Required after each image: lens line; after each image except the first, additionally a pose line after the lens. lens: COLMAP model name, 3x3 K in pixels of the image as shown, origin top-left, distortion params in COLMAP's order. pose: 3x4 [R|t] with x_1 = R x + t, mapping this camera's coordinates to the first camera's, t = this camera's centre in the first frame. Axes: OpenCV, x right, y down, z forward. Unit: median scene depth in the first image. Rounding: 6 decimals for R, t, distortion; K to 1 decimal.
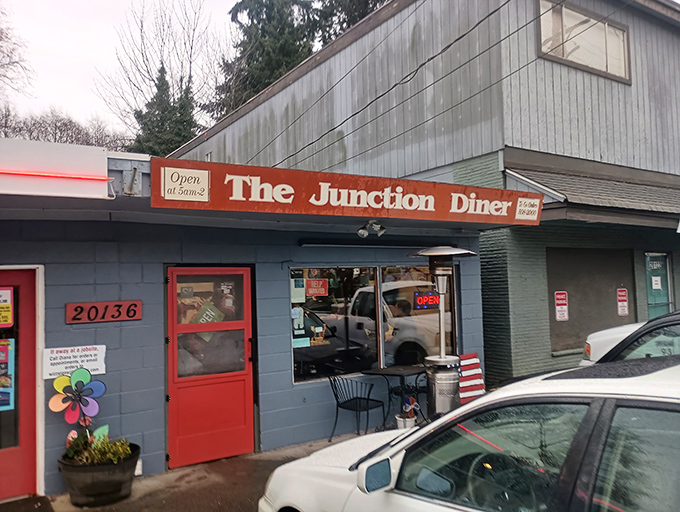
lens RADIAL K [[532.5, 0, 340.0], [0, 532.5, 256.0], [0, 0, 1]] dist [0.005689, -0.005477]
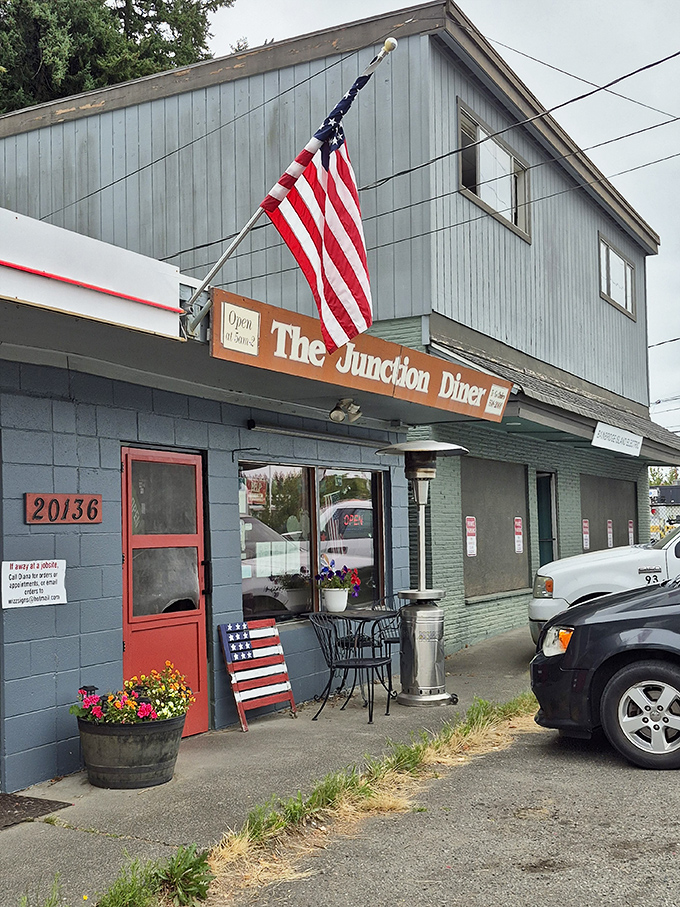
lens RADIAL K [[971.7, 0, 340.0], [0, 971.7, 453.5], [0, 0, 1]] dist [0.055958, -0.002887]
pose [[0.890310, 0.048874, 0.452725, -0.640680], [-0.036170, 0.998672, -0.036682, 0.065021], [-0.453916, 0.016283, 0.890896, -0.193859]]
